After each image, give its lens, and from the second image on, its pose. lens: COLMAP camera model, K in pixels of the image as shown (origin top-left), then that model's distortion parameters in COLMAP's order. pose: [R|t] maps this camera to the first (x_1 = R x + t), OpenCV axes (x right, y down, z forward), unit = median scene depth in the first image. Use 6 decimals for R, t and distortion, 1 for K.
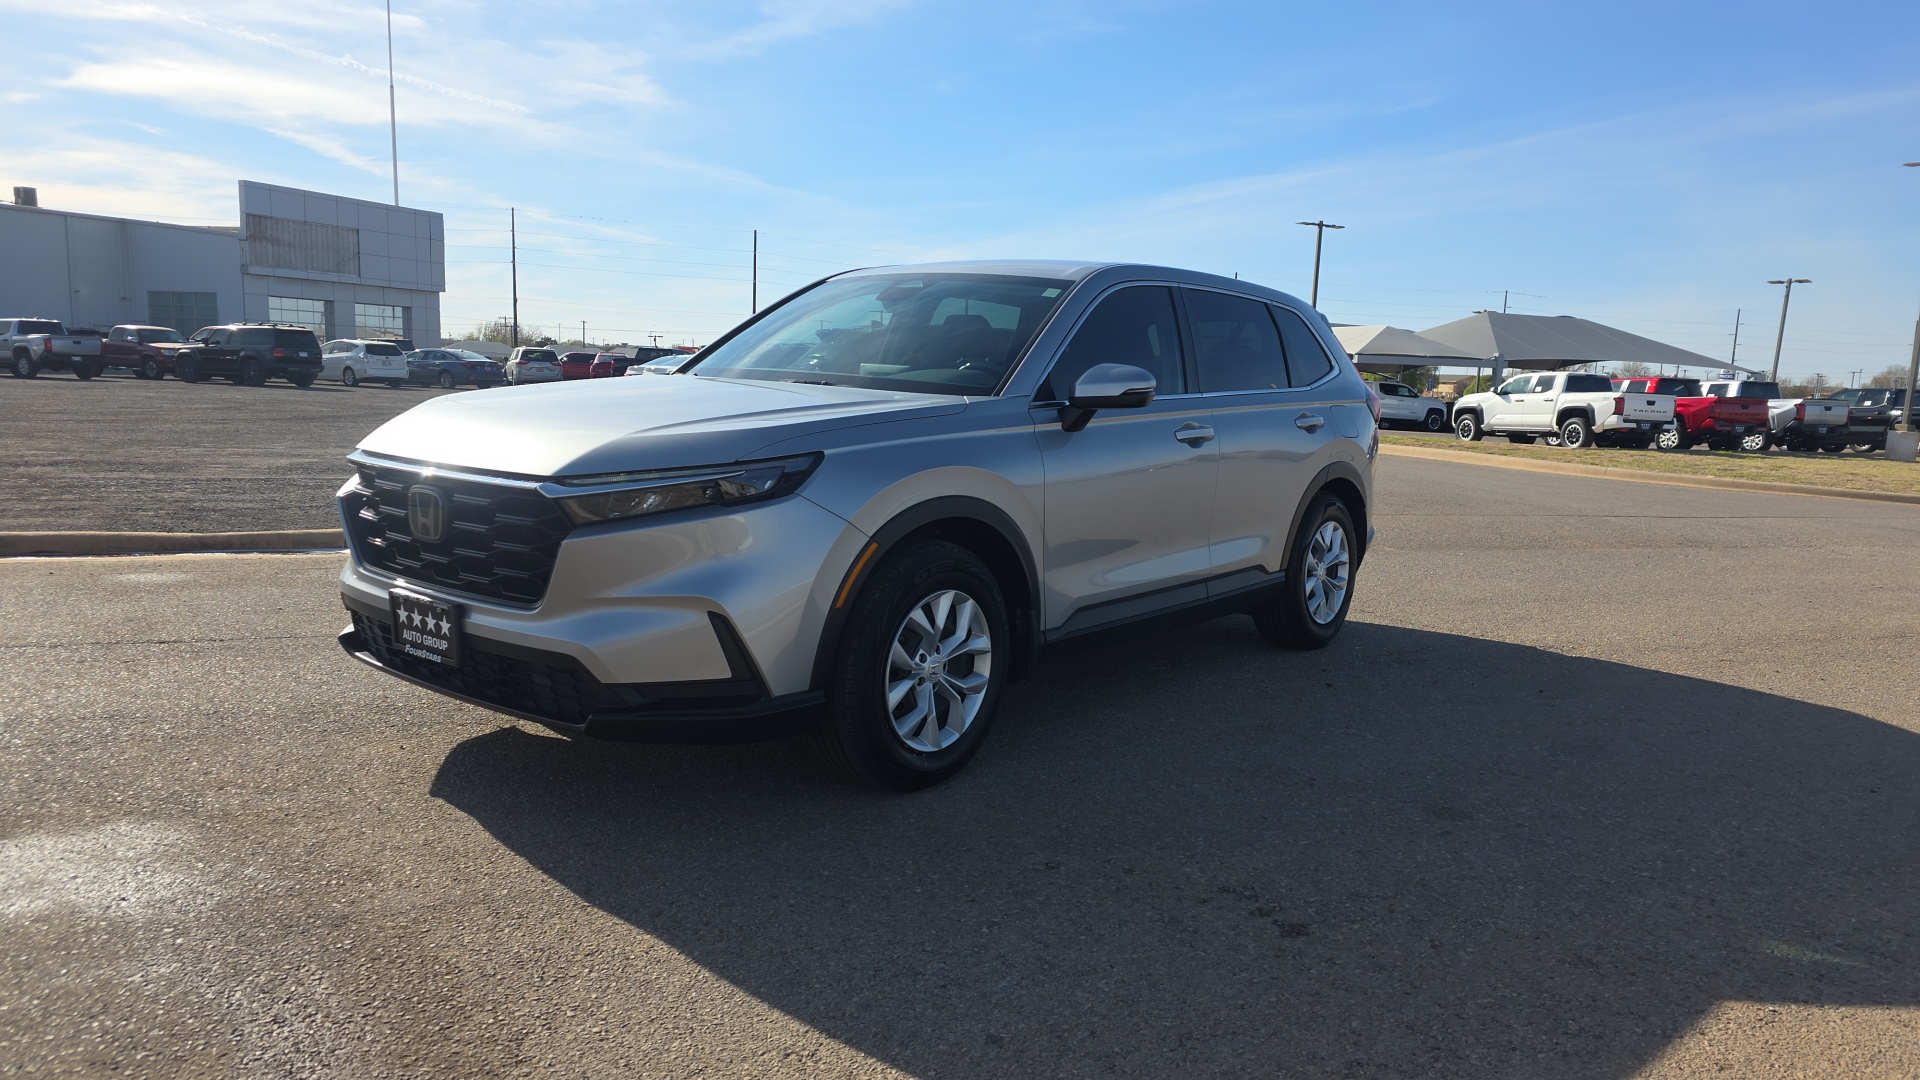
lens RADIAL K [[1246.3, 0, 962.0], [0, 1246.3, 535.1], [0, 0, 1]] dist [0.017831, -0.003876]
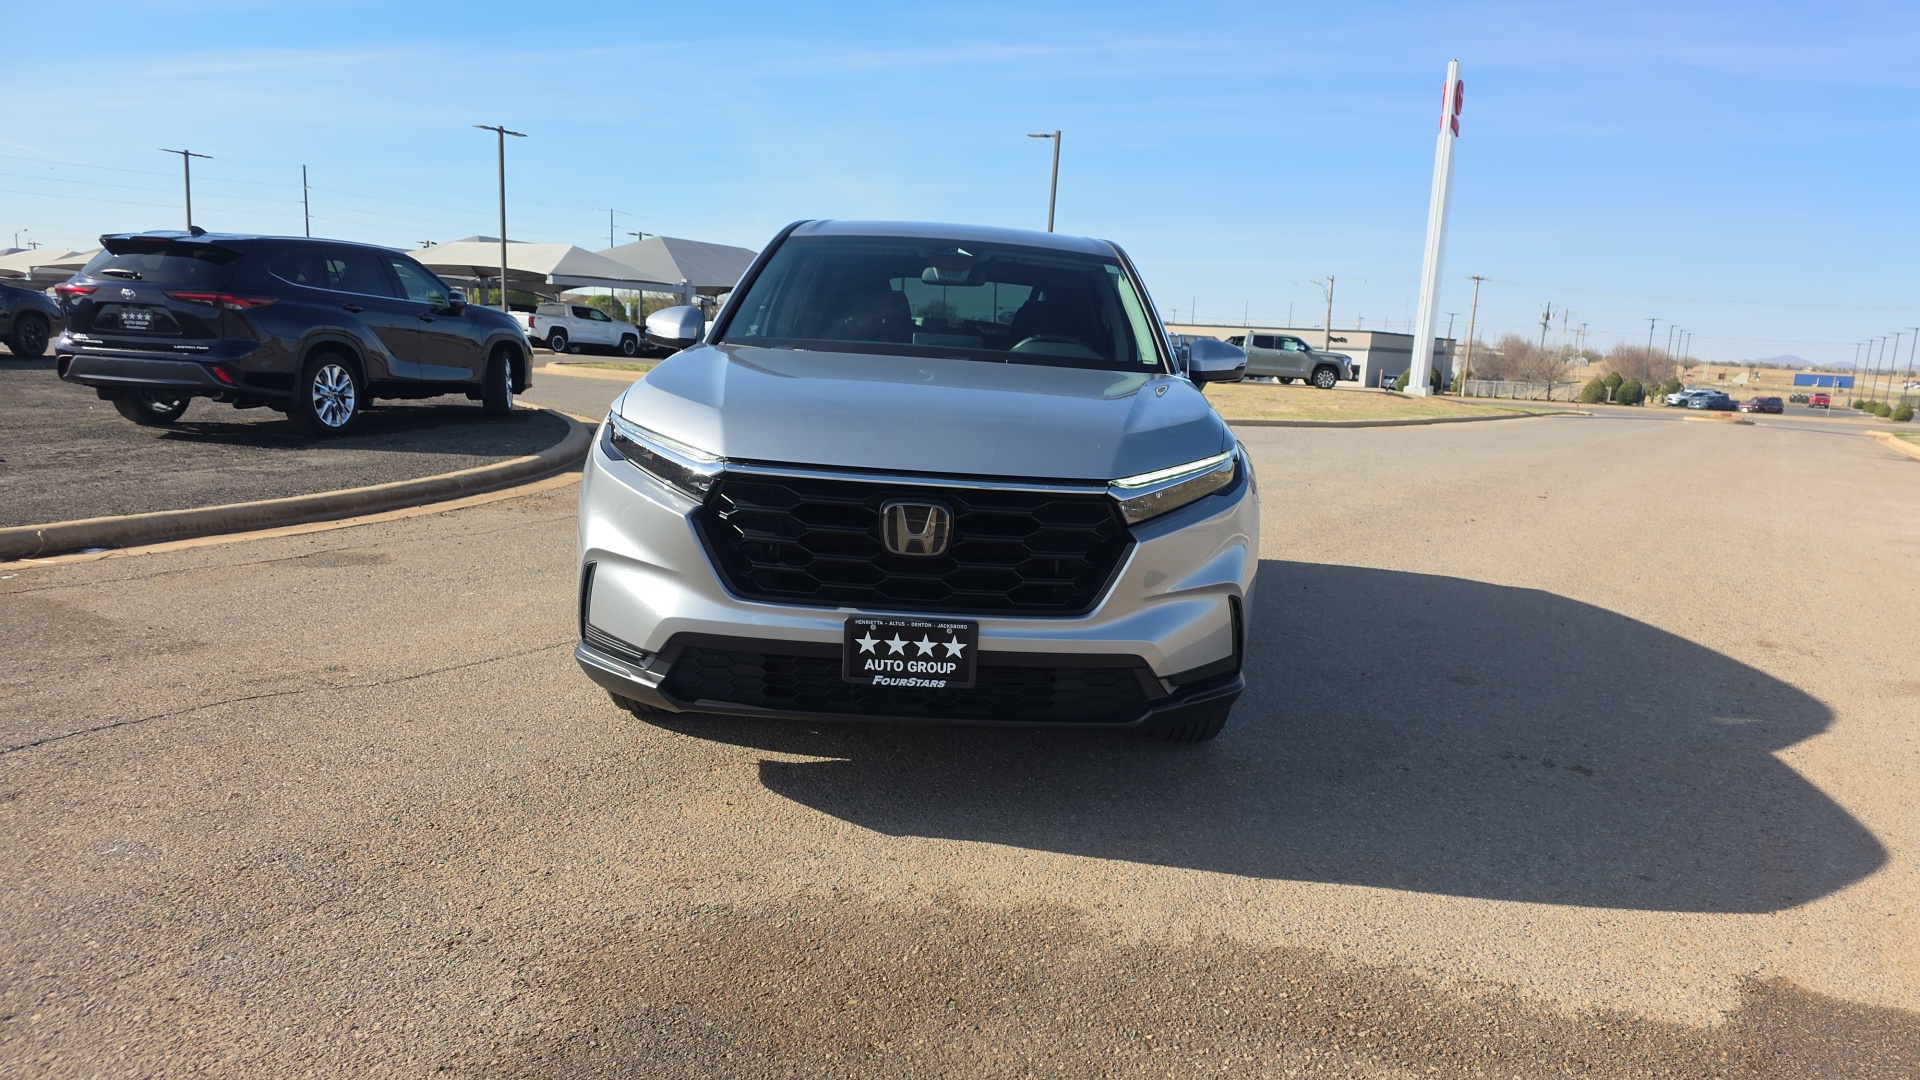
lens RADIAL K [[1291.1, 0, 965.8], [0, 1291.1, 571.8], [0, 0, 1]] dist [0.049699, -0.043597]
pose [[0.781696, -0.108363, 0.614173, -0.101289], [0.055877, 0.992998, 0.104083, -0.008204], [-0.621151, -0.047043, 0.782277, 0.026985]]
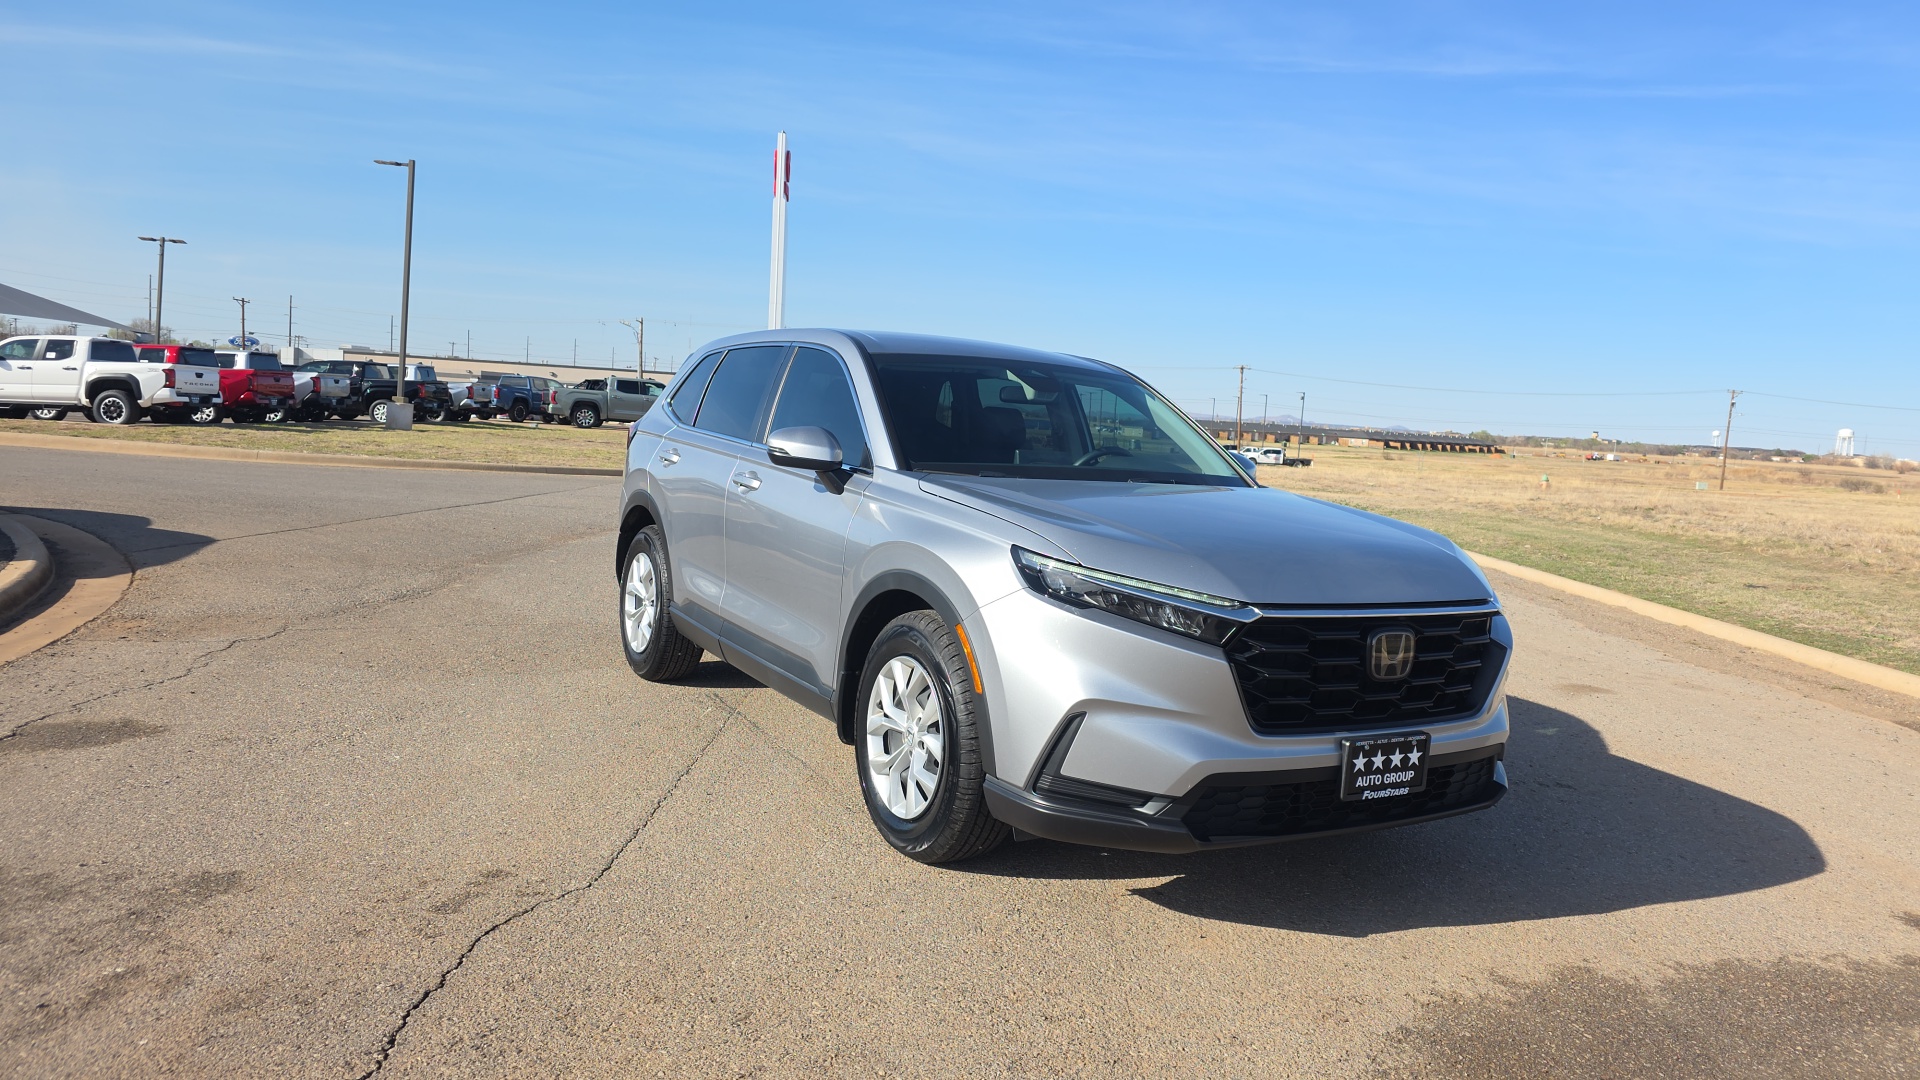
lens RADIAL K [[1291.1, 0, 987.9], [0, 1291.1, 522.4], [0, 0, 1]] dist [0.049699, -0.043597]
pose [[0.355950, -0.093152, 0.929851, -0.158505], [0.071991, 0.994796, 0.072100, -0.023192], [-0.931728, 0.041276, 0.360804, 0.096548]]
